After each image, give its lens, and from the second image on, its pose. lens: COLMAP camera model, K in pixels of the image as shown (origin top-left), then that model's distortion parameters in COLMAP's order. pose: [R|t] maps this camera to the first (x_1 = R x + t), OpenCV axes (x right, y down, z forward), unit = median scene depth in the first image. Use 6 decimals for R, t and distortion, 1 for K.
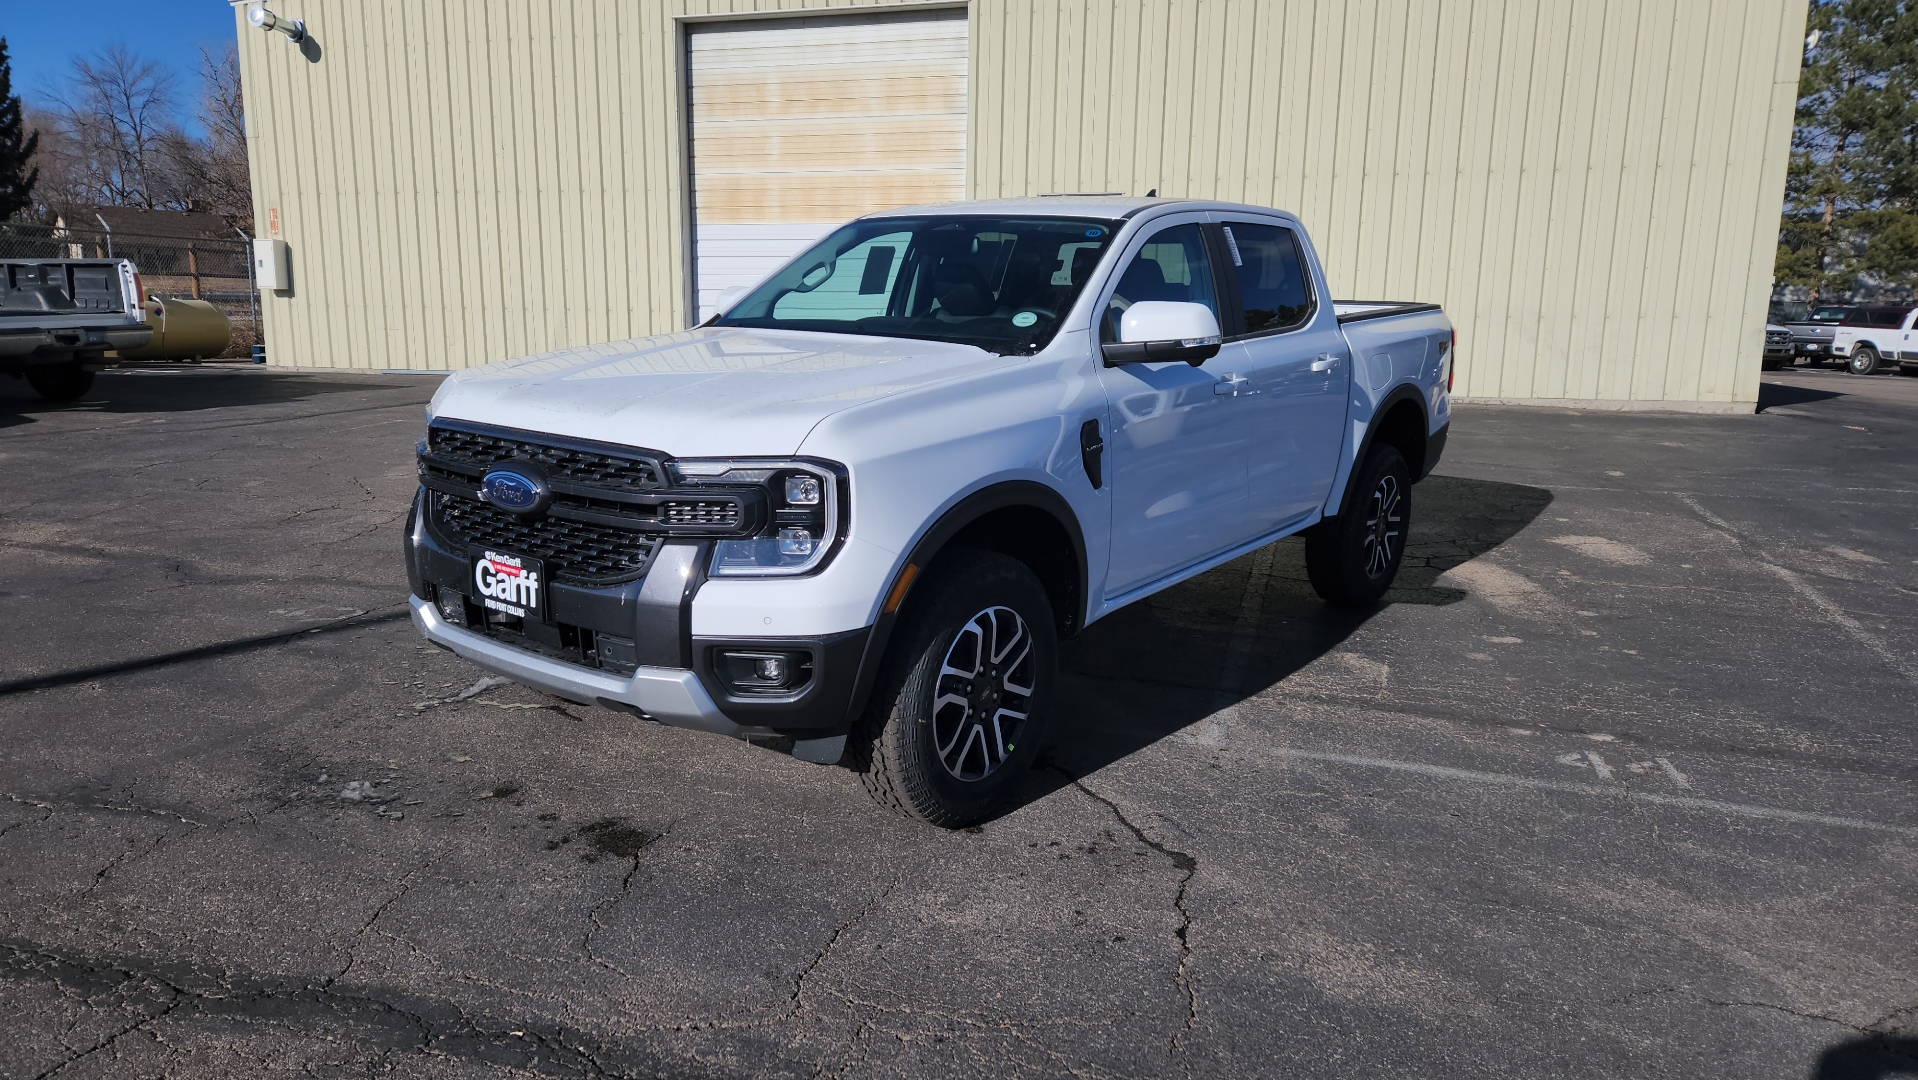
lens RADIAL K [[1277.9, 0, 927.9], [0, 1277.9, 548.1], [0, 0, 1]] dist [0.080111, -0.064201]
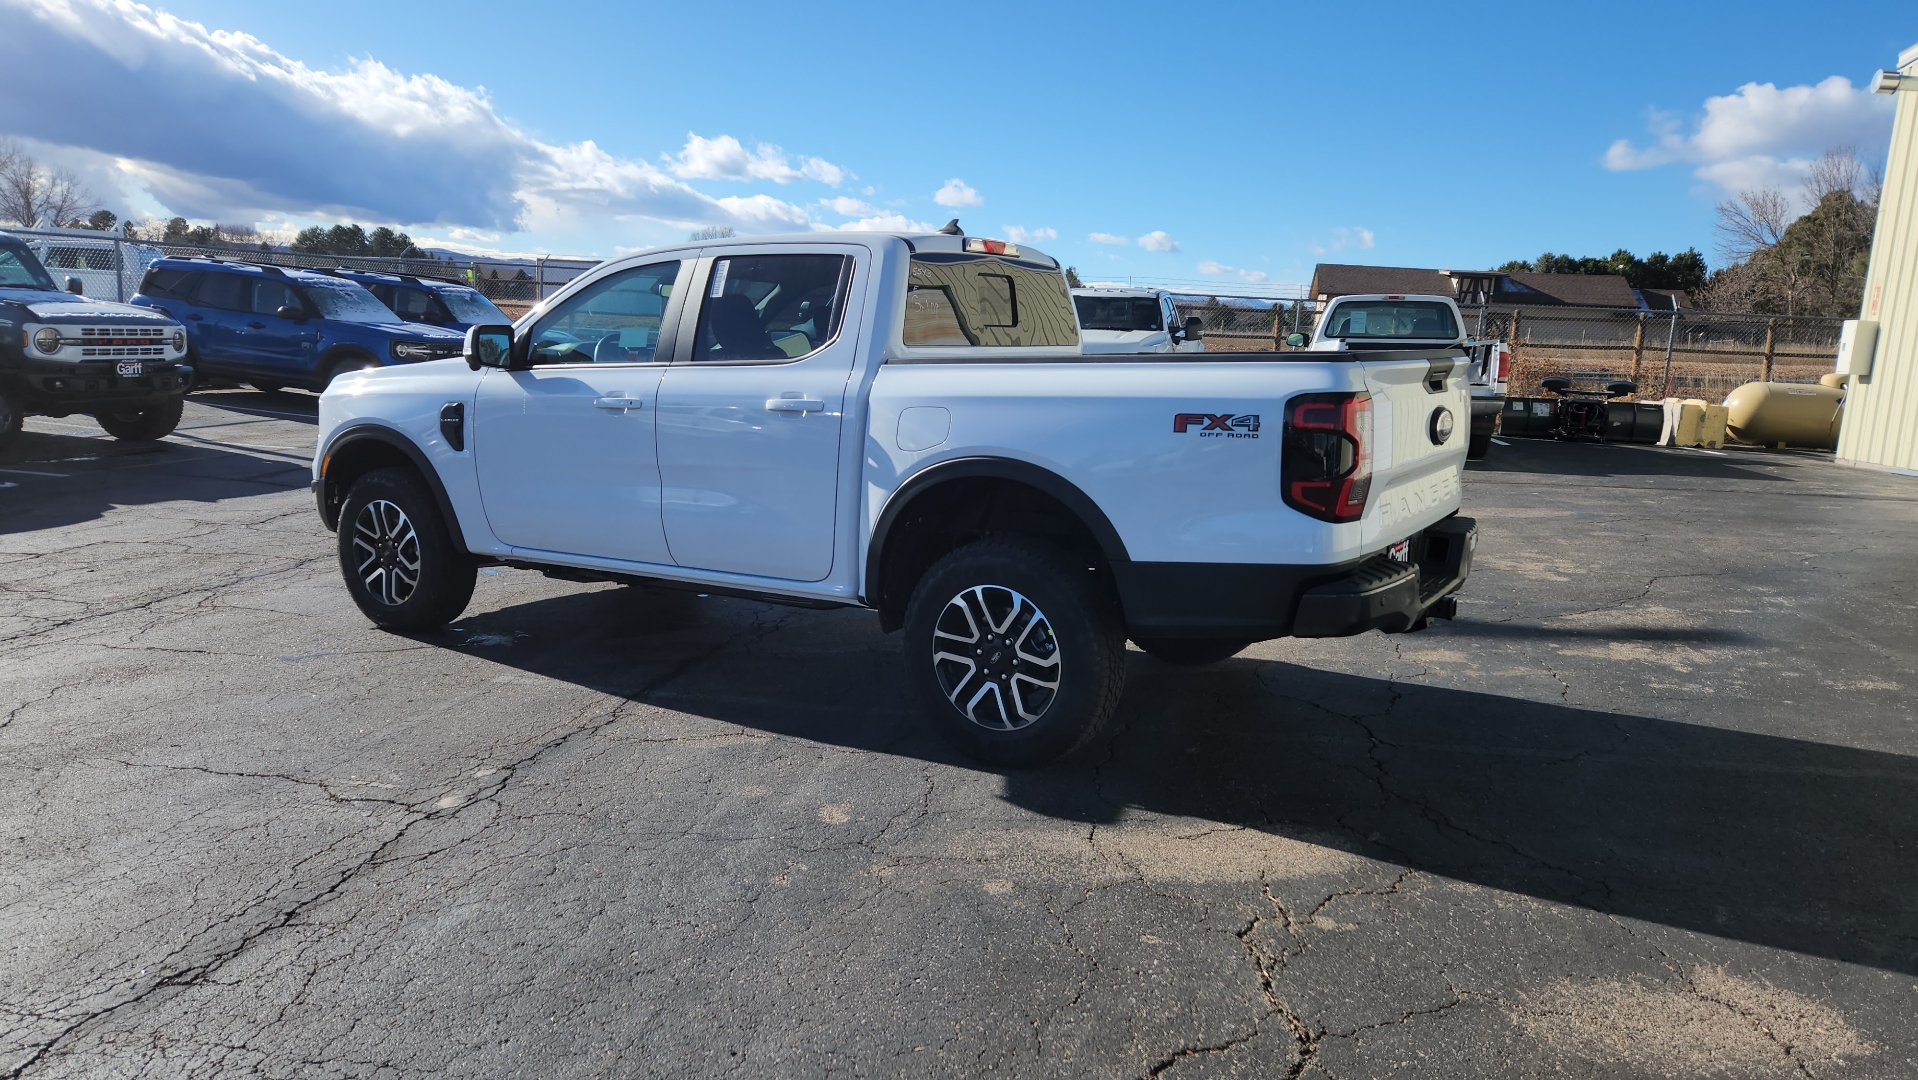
lens RADIAL K [[1270.8, 0, 926.5], [0, 1270.8, 543.3], [0, 0, 1]] dist [0.084065, -0.068682]
pose [[0.081057, 0.144154, -0.986230, 1.410776], [-0.224567, 0.966685, 0.122840, -0.211318], [0.971081, 0.211518, 0.110729, 1.197551]]
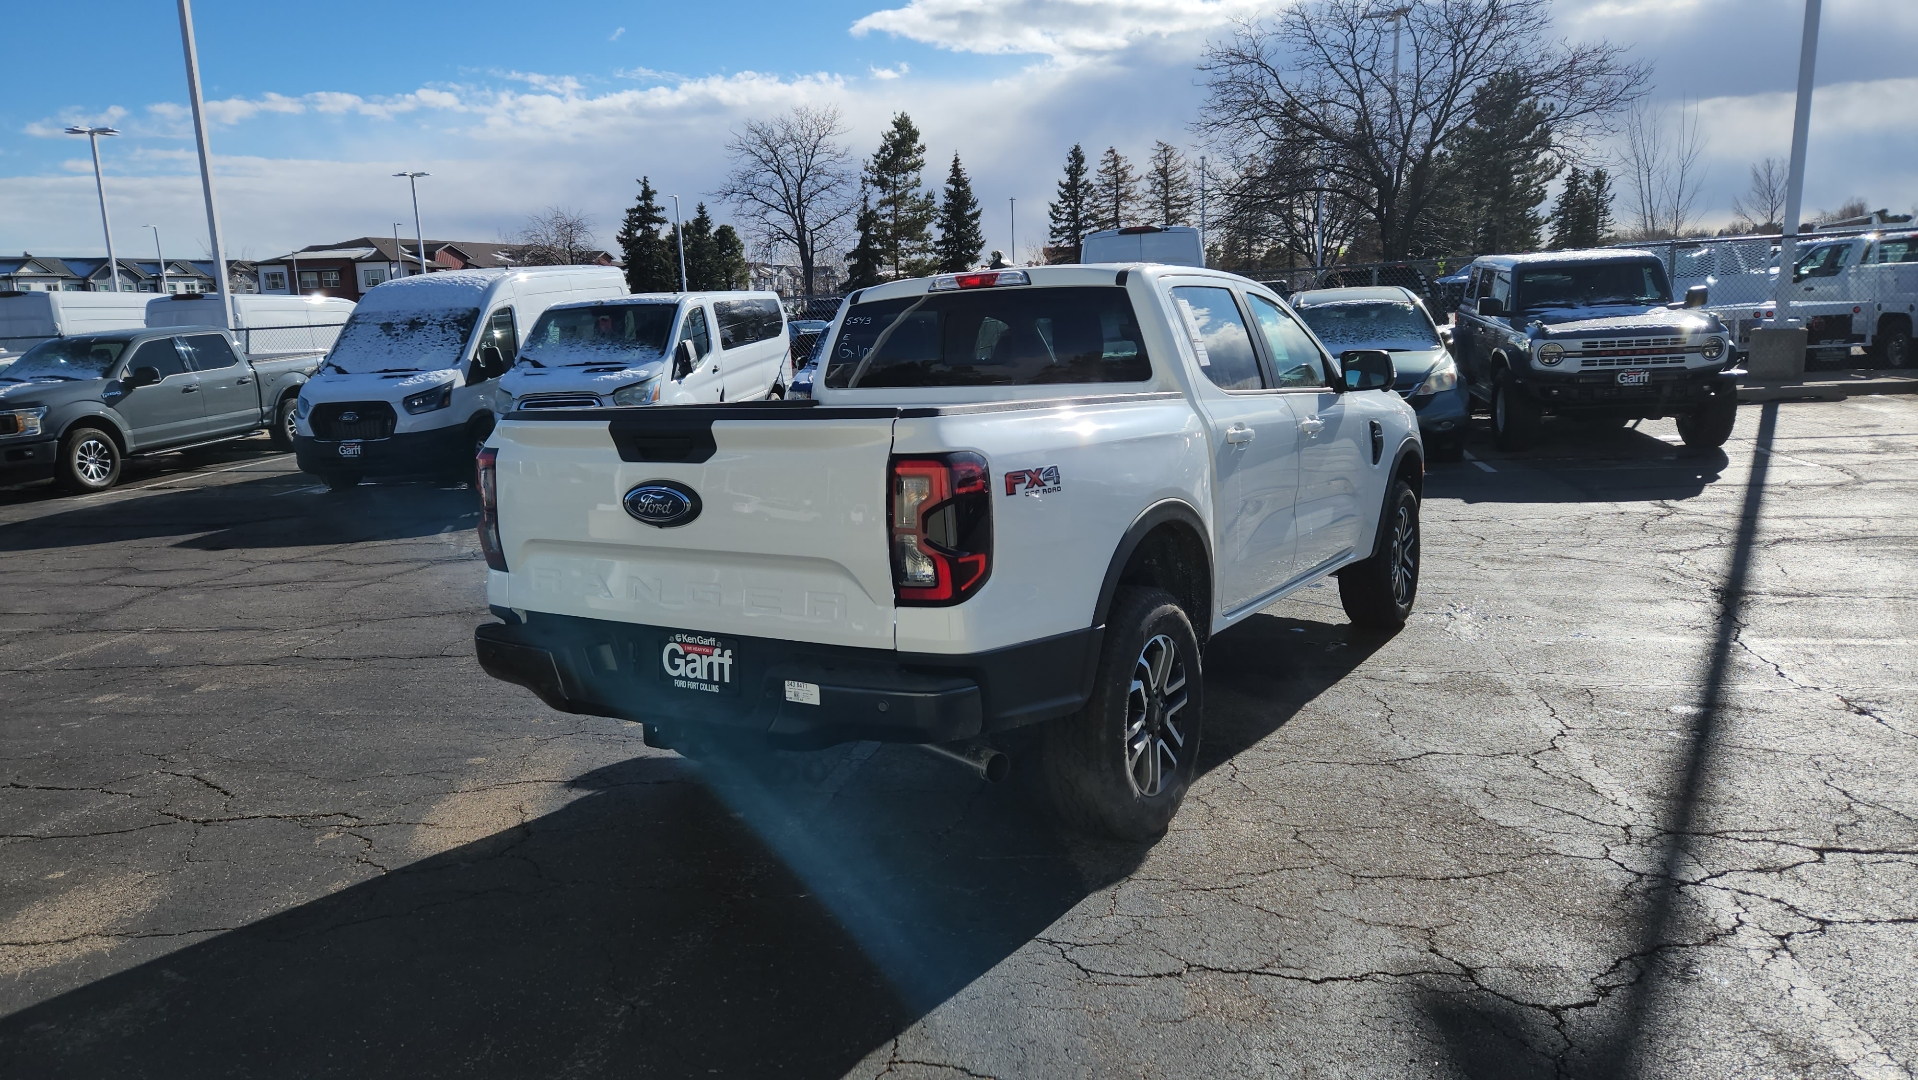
lens RADIAL K [[1269.0, 0, 920.4], [0, 1269.0, 513.6], [0, 0, 1]] dist [0.081884, -0.062813]
pose [[-0.995982, 0.030220, -0.084300, 0.395862], [0.000350, 0.942649, 0.333786, -0.512605], [0.089552, 0.332416, -0.938872, 2.387633]]
